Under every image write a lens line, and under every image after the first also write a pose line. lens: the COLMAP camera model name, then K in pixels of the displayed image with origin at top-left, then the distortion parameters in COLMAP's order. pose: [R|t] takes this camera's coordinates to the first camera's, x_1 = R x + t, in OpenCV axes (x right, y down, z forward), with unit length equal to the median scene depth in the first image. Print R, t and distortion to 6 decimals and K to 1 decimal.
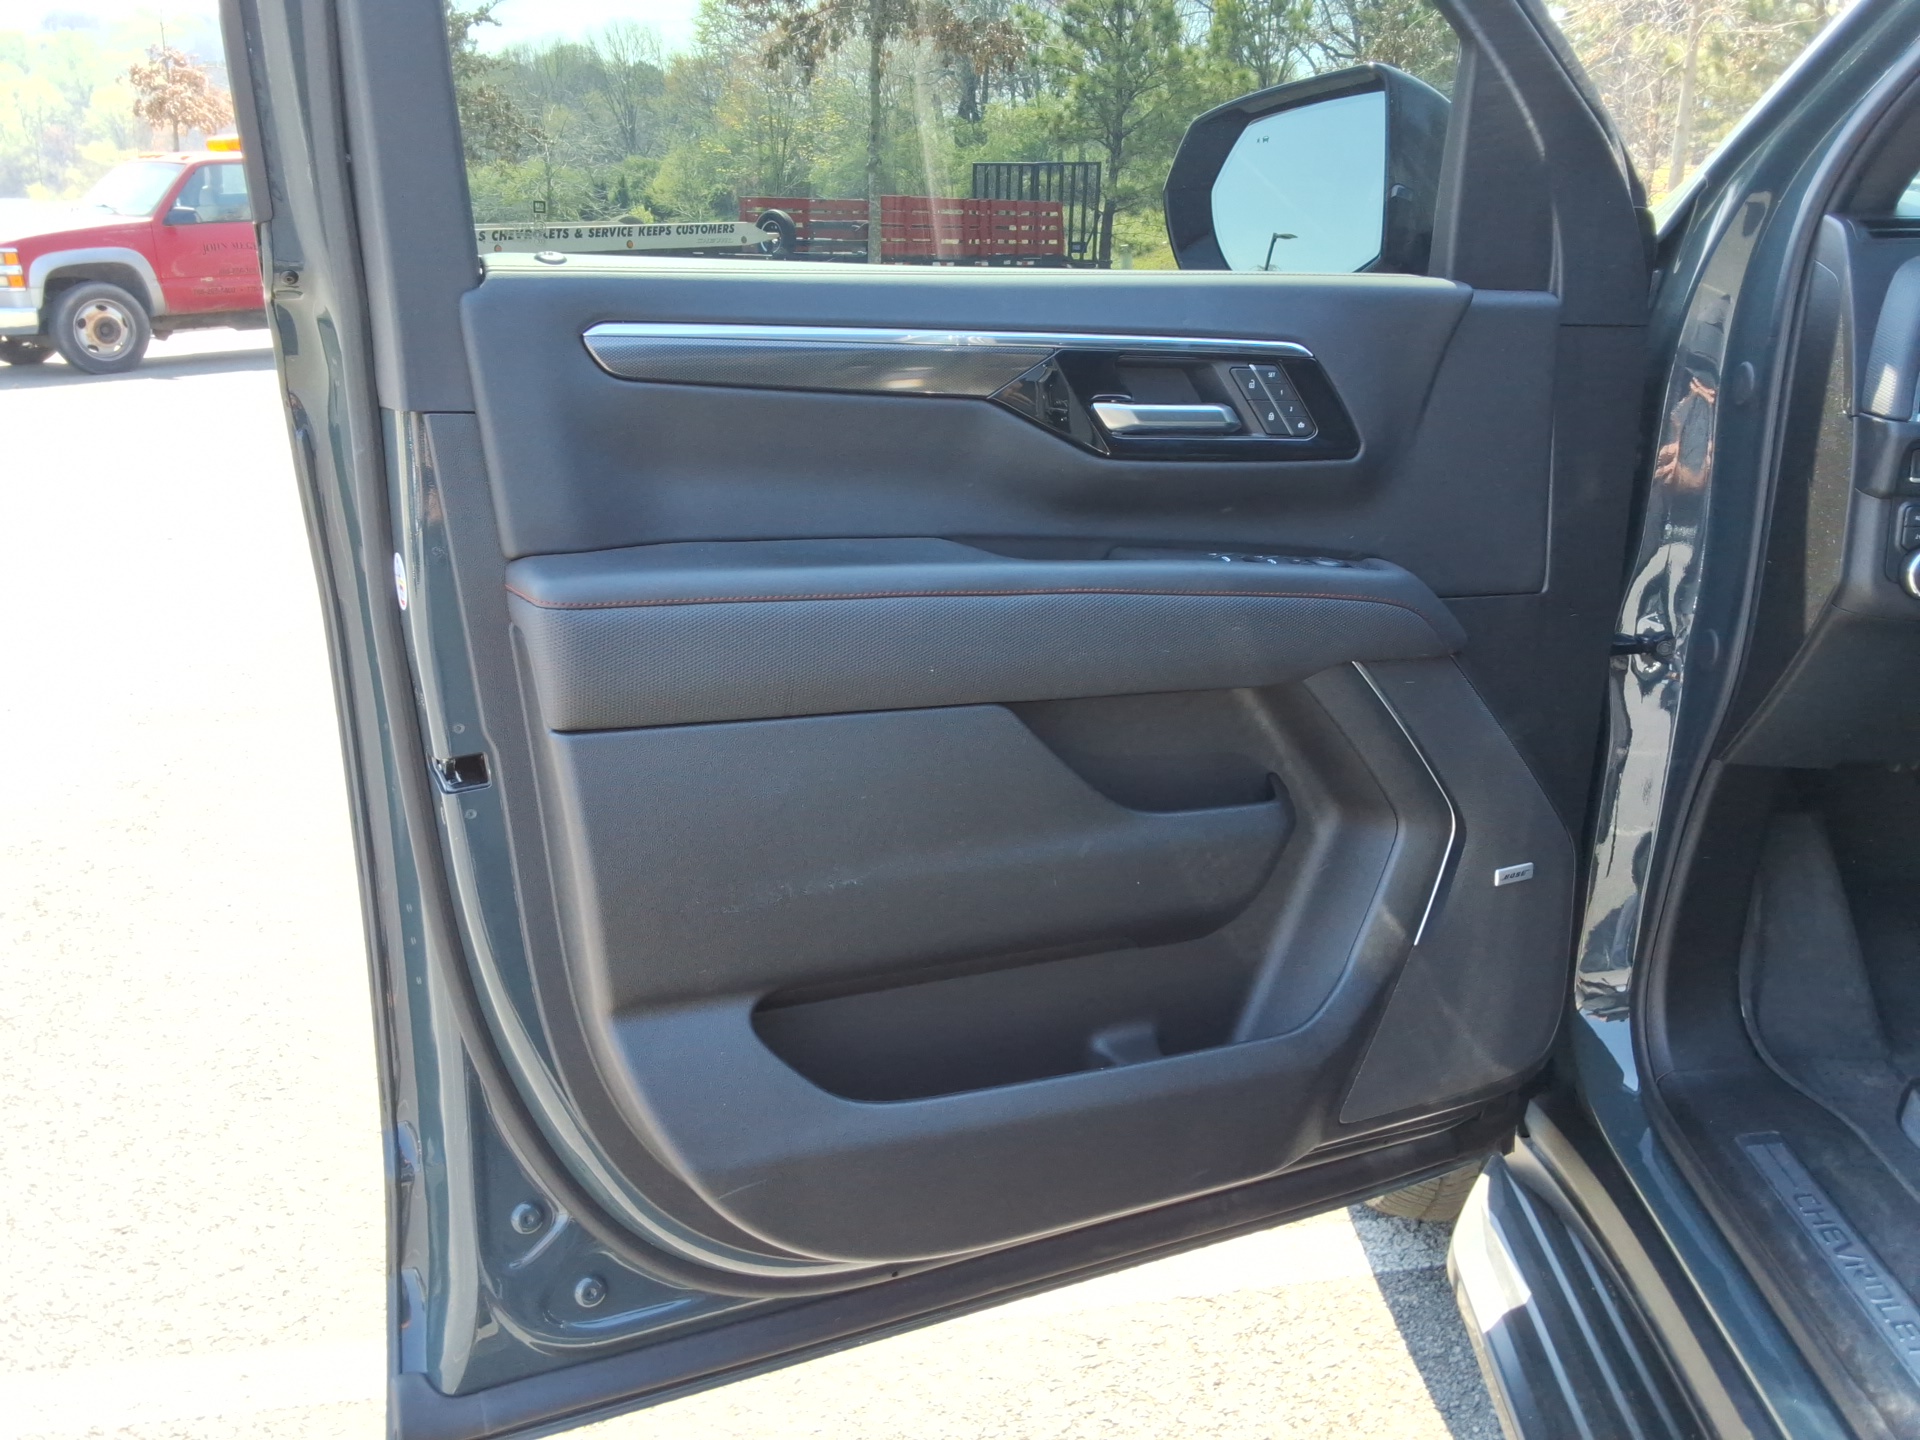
lens RADIAL K [[1538.5, 0, 977.8], [0, 1538.5, 704.0], [0, 0, 1]] dist [0.113455, -0.185908]
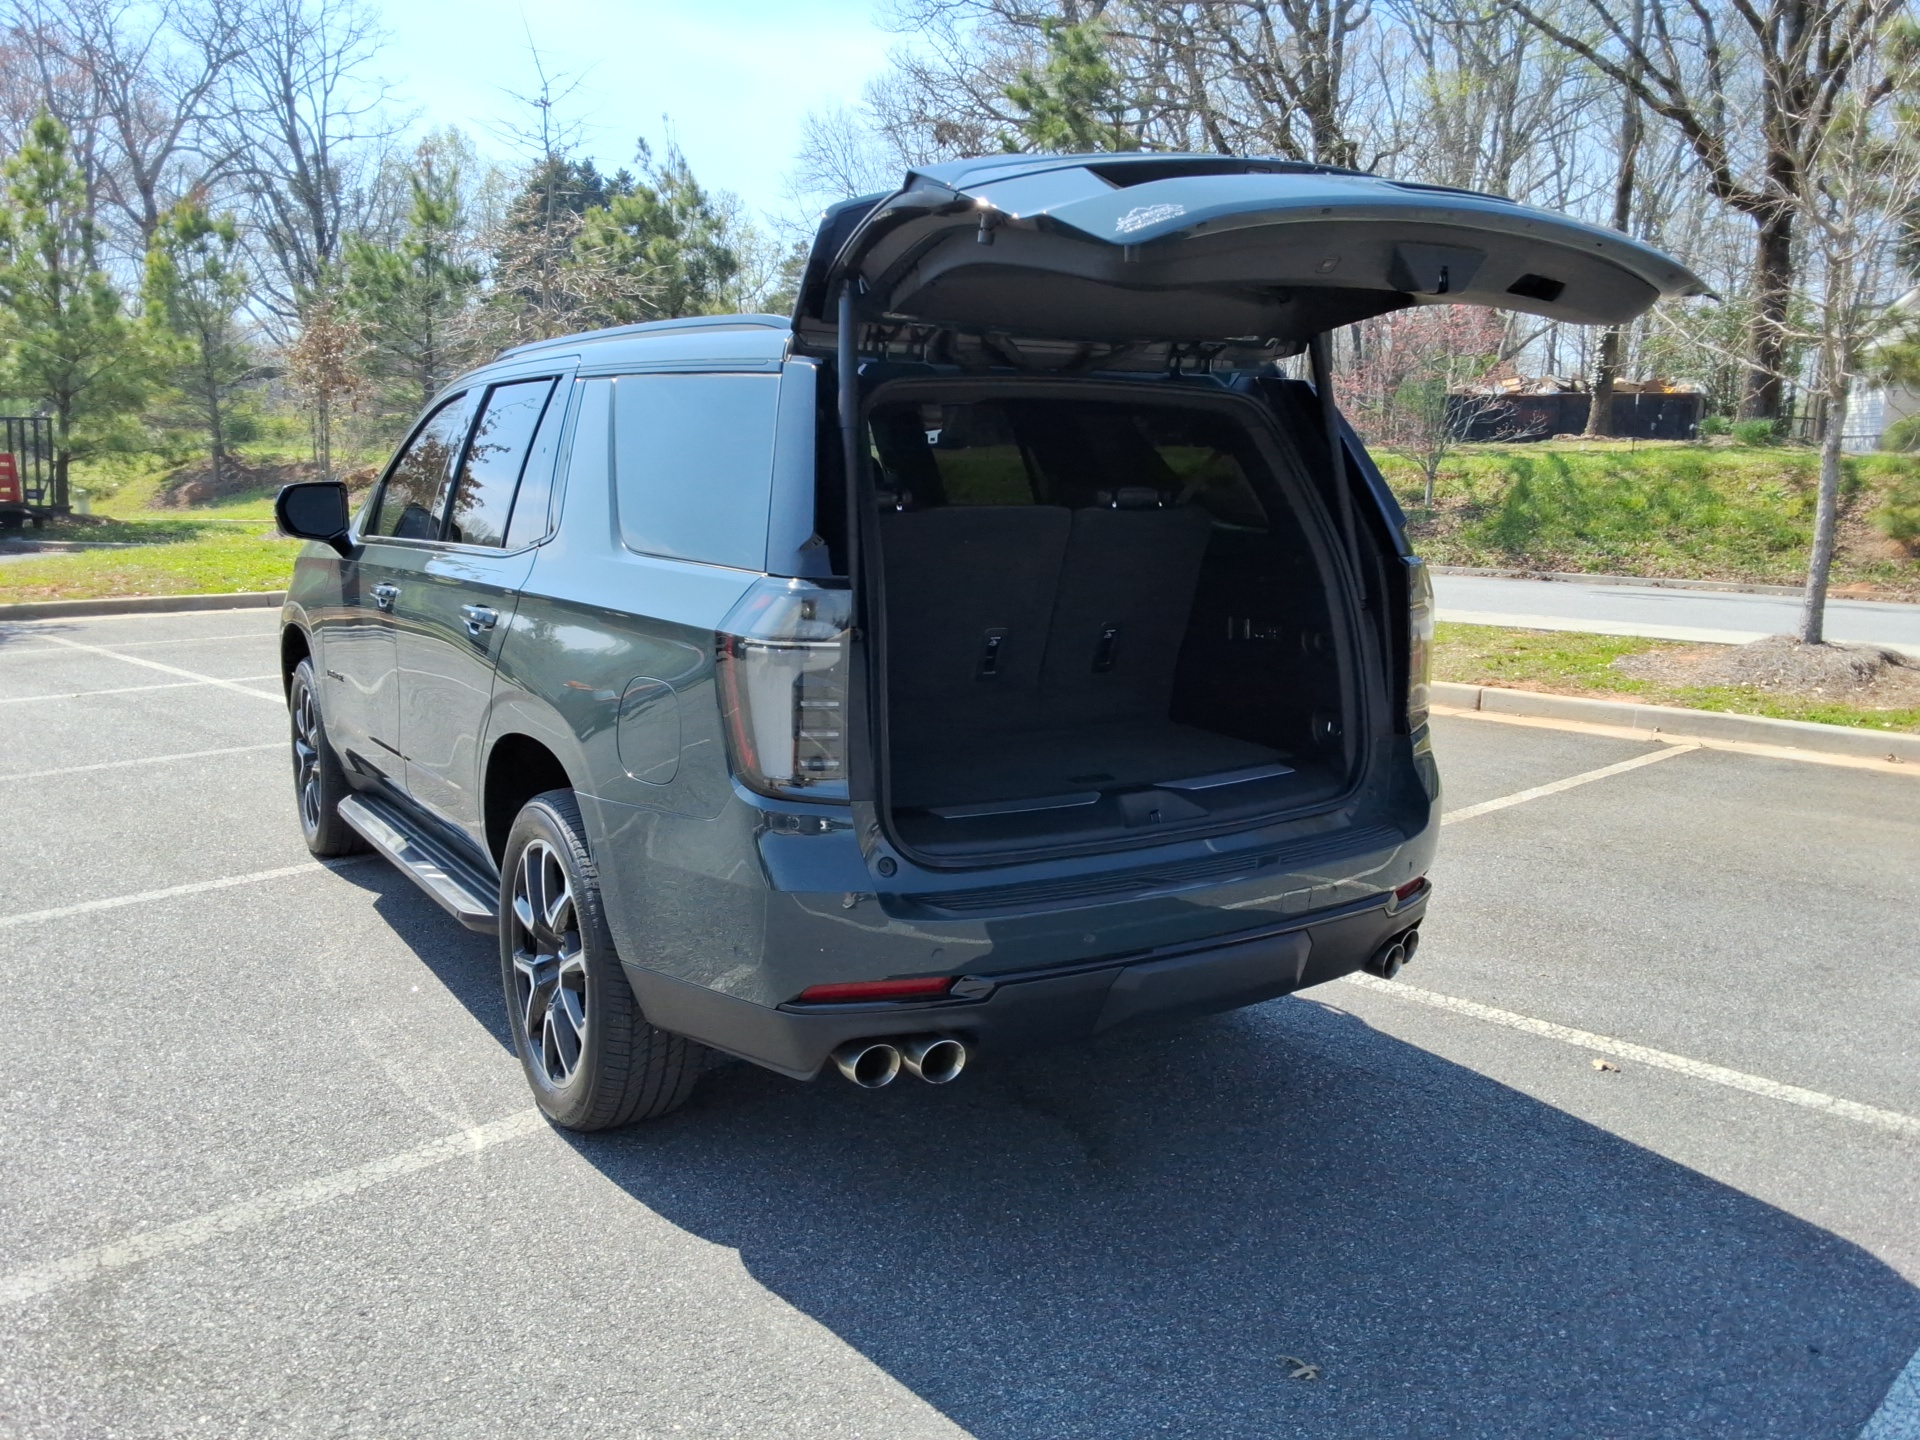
lens RADIAL K [[1538.5, 0, 977.8], [0, 1538.5, 704.0], [0, 0, 1]] dist [0.113455, -0.185908]
pose [[0.813680, -0.084187, 0.575185, -0.032681], [0.167218, 0.981534, -0.092890, 0.043578], [-0.556744, 0.171764, 0.812732, -0.166339]]
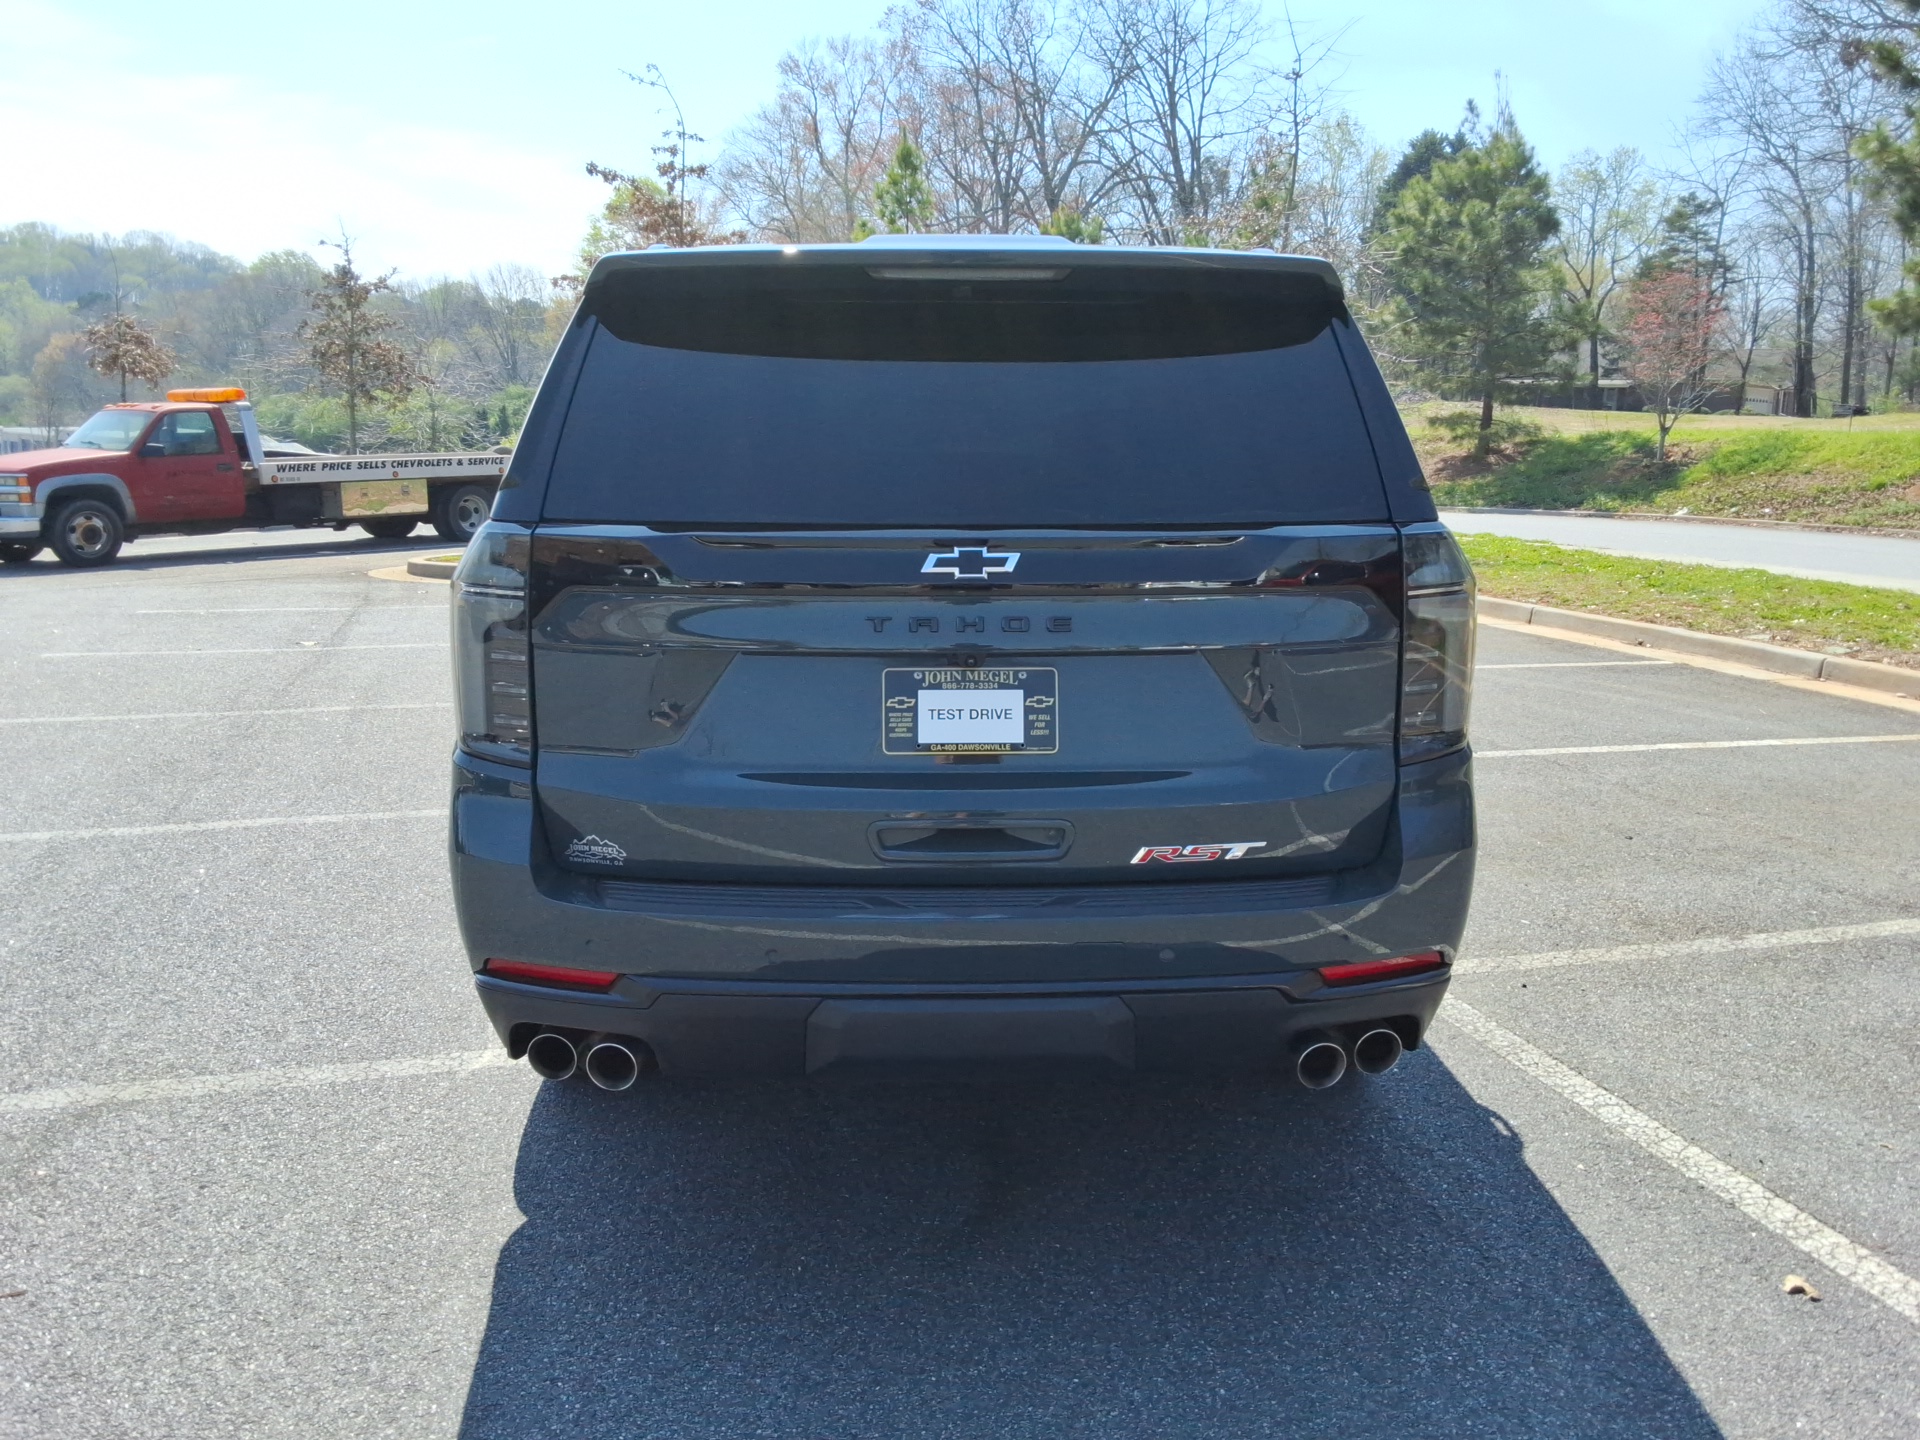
lens RADIAL K [[1538.5, 0, 977.8], [0, 1538.5, 704.0], [0, 0, 1]] dist [0.113455, -0.185908]
pose [[0.997019, -0.012291, 0.076168, 0.044182], [0.022411, 0.990799, -0.133471, 0.048855], [-0.073827, 0.134780, 0.988121, -0.174132]]
